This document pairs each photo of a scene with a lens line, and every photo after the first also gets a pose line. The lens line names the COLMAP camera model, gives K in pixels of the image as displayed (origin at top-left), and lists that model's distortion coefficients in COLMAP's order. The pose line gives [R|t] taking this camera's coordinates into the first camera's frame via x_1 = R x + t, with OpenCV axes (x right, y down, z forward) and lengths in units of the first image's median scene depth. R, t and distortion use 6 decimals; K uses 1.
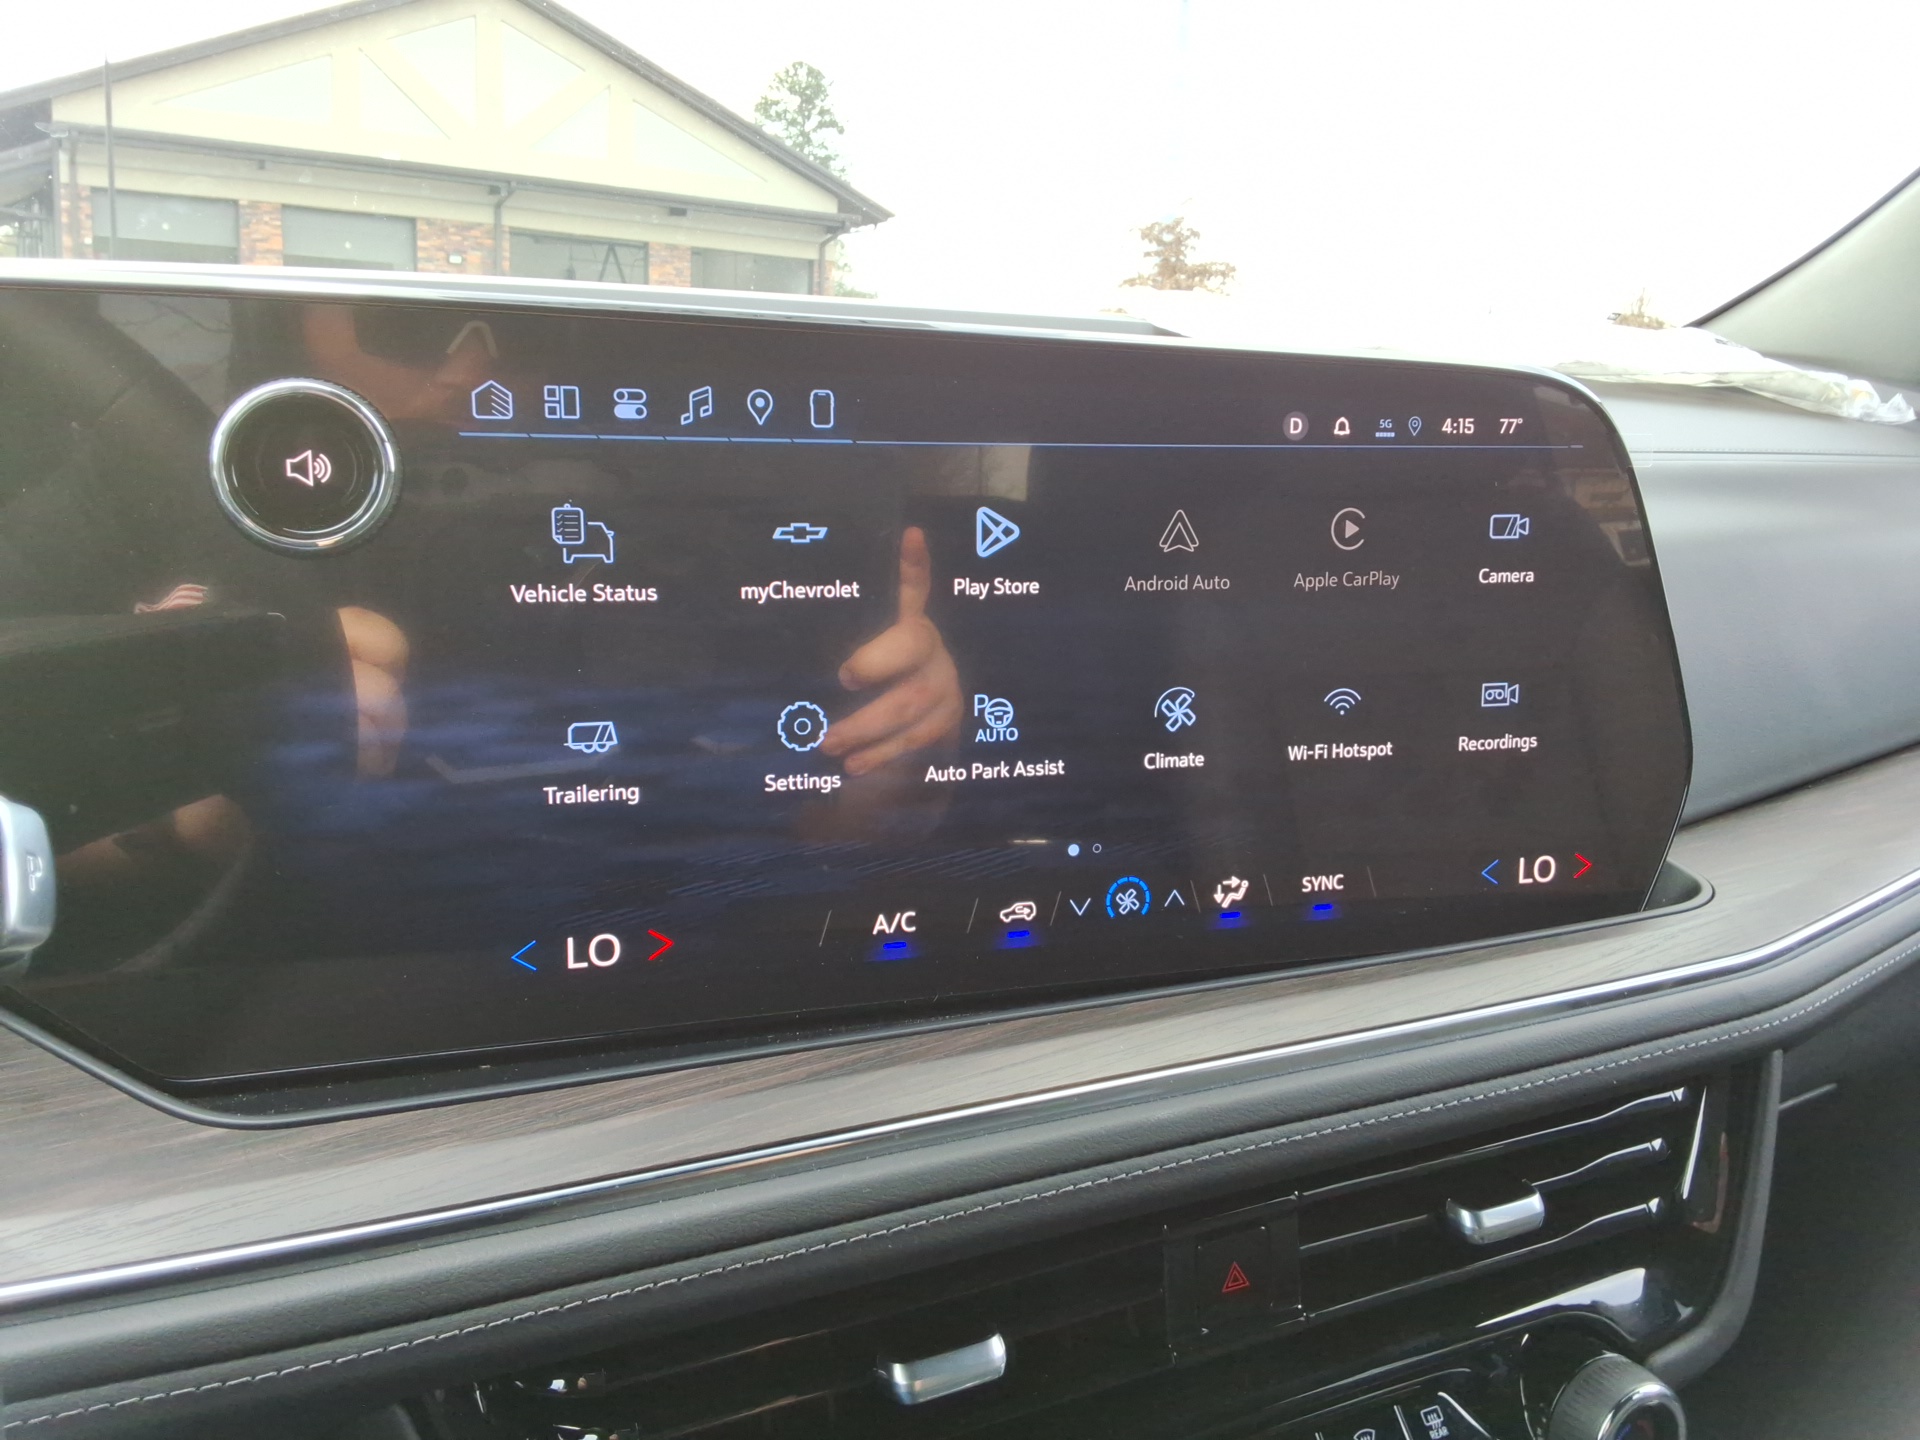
lens RADIAL K [[1540.6, 0, 977.1], [0, 1540.6, 702.2], [0, 0, 1]] dist [0.128659, -0.209985]
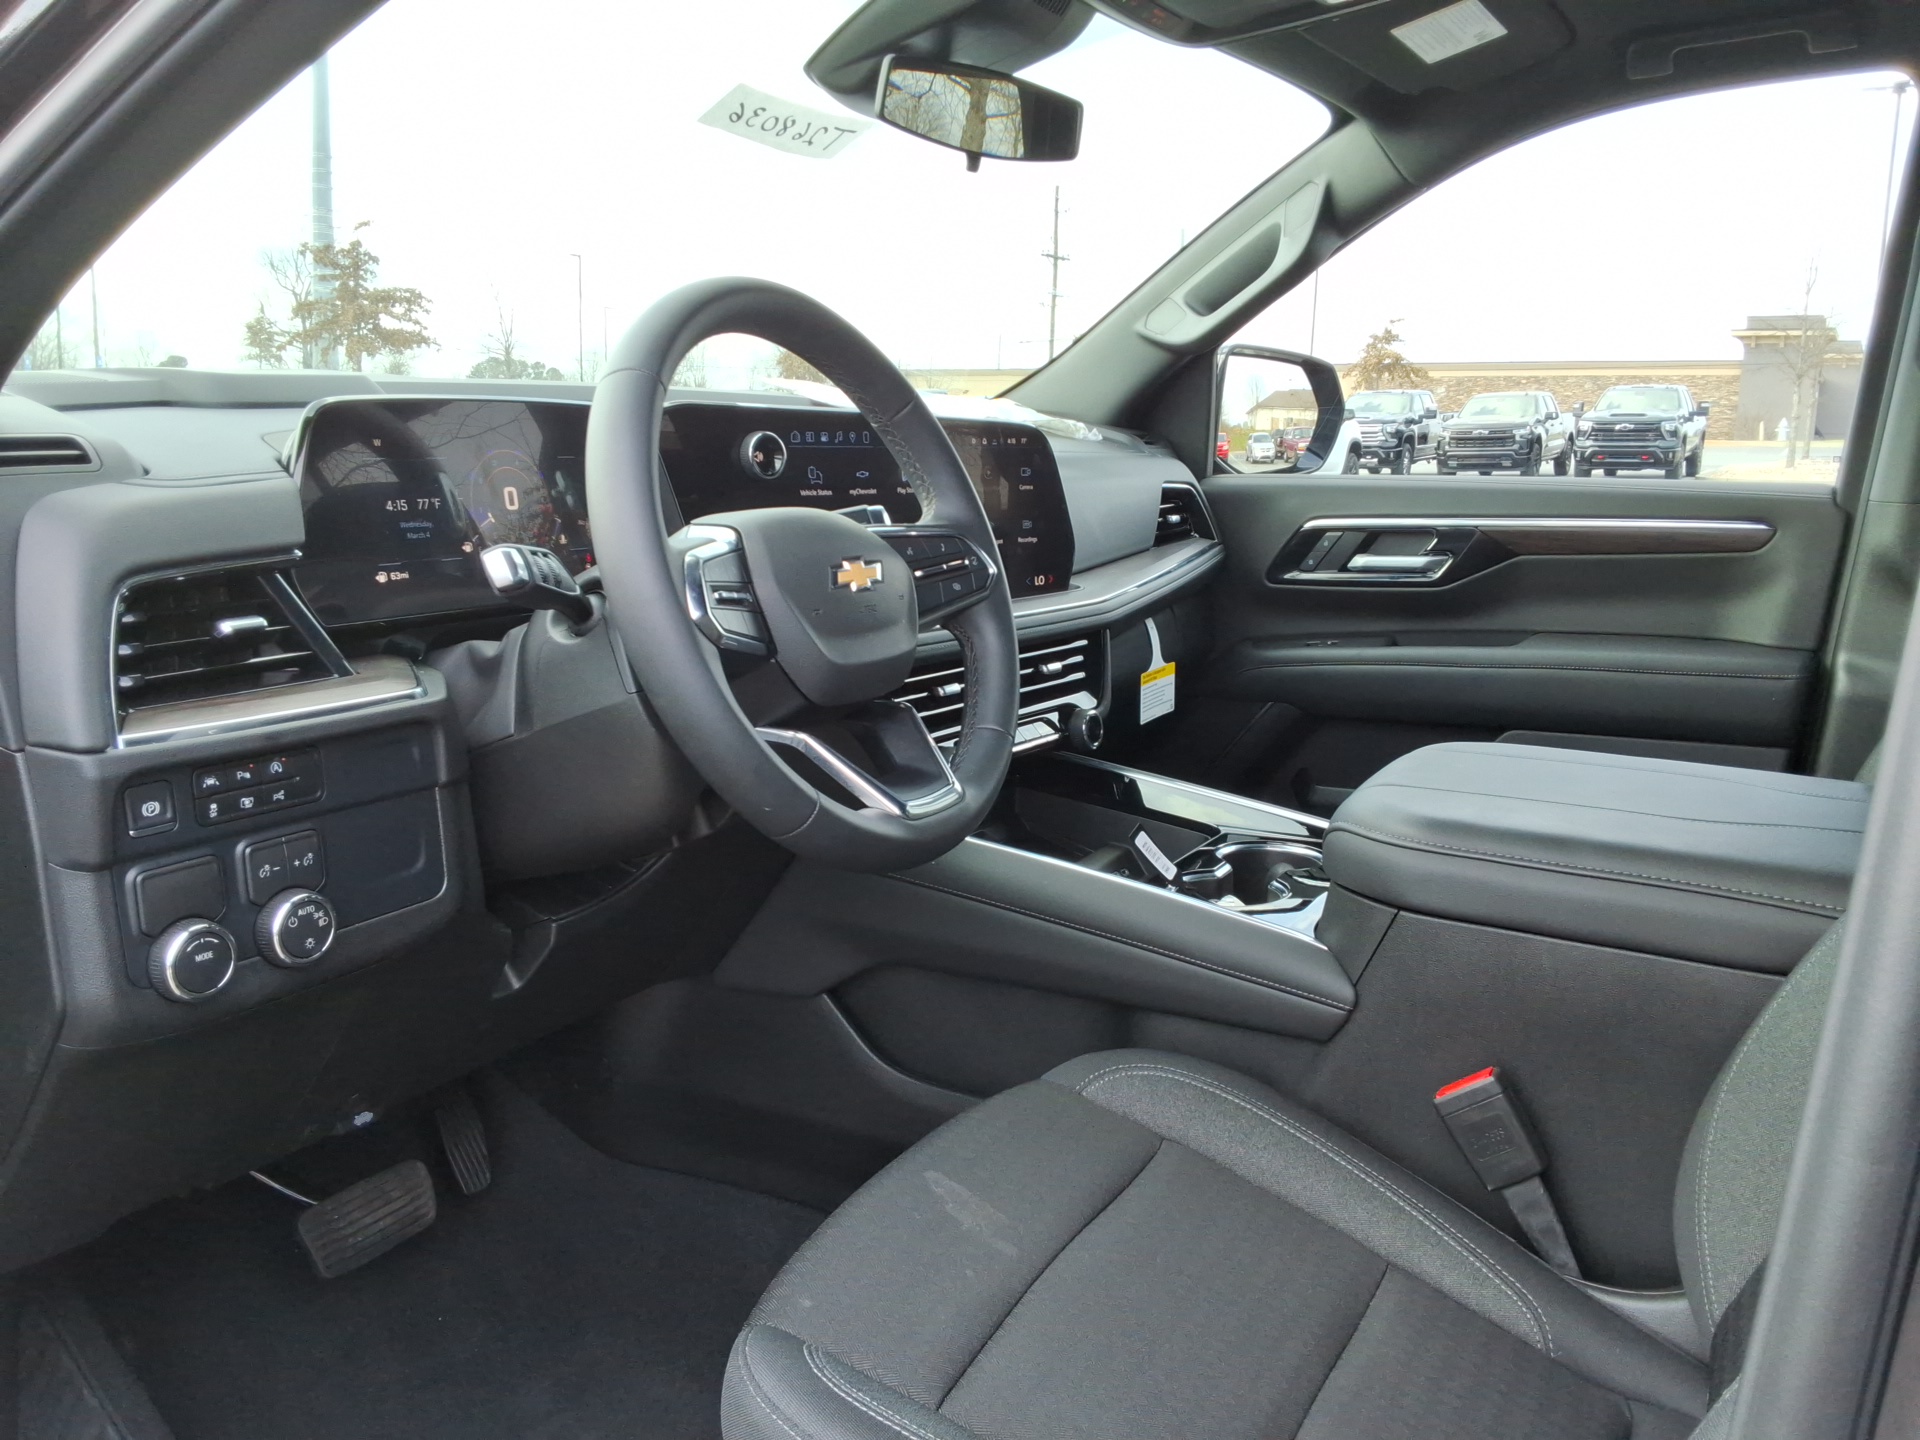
lens RADIAL K [[1540.6, 0, 977.1], [0, 1540.6, 702.2], [0, 0, 1]] dist [0.128659, -0.209985]
pose [[0.876393, -0.095563, 0.472020, -1.380561], [0.103982, 0.994545, 0.008289, 0.344608], [-0.470238, 0.041817, 0.881549, -1.861414]]
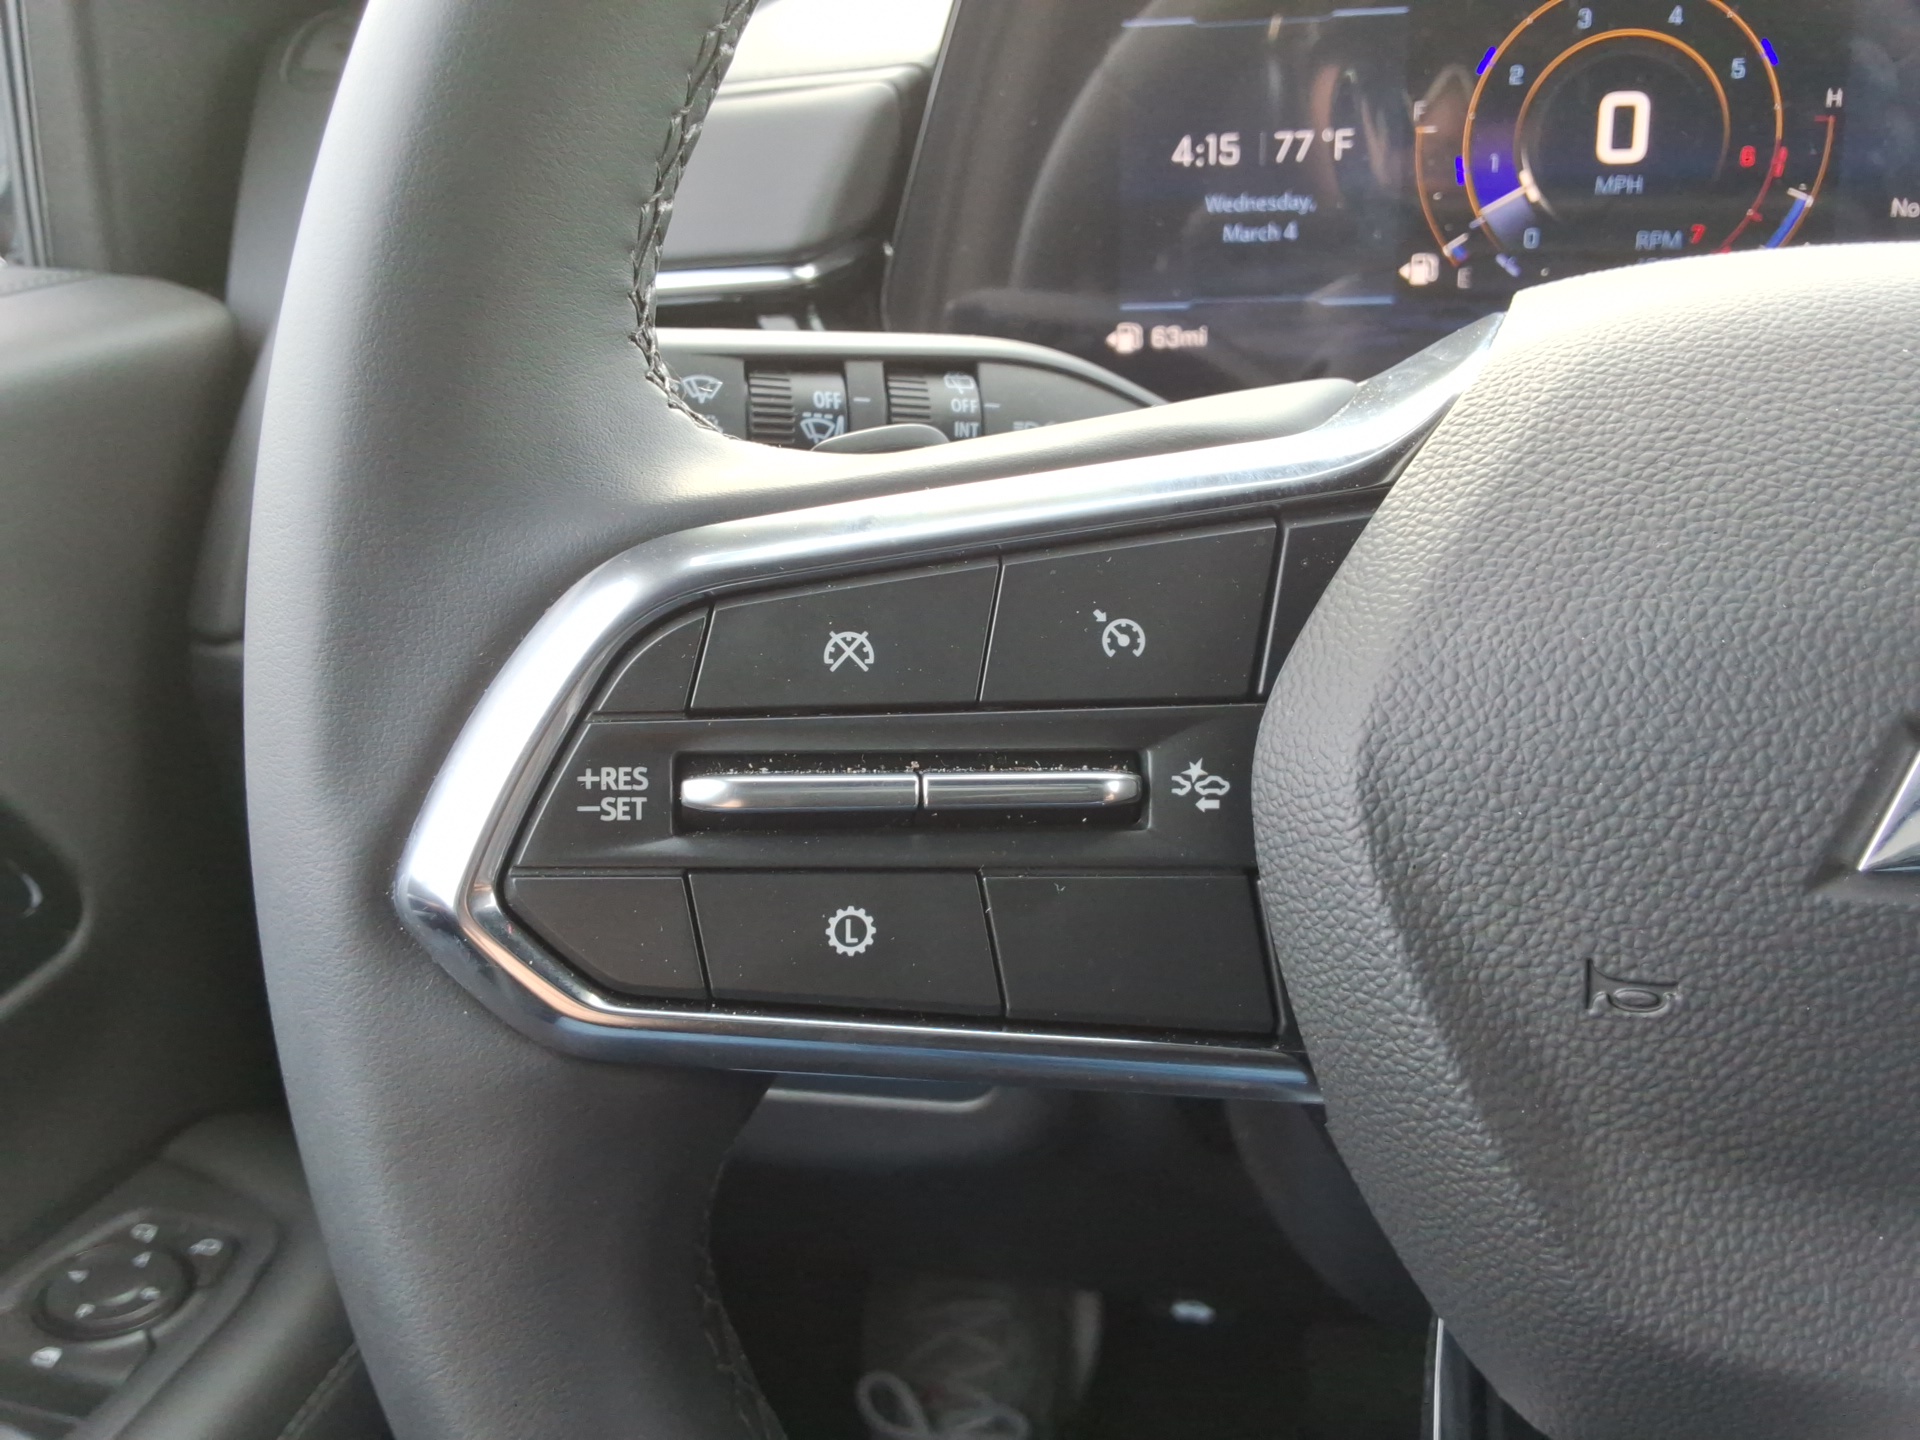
lens RADIAL K [[1593.0, 0, 961.9], [0, 1593.0, 695.8], [0, 0, 1]] dist [0.113201, -0.216047]
pose [[0.733931, 0.206795, -0.646979, -0.504325], [-0.071744, 0.970800, 0.228912, 0.101537], [0.675425, -0.121589, 0.727336, -0.330633]]
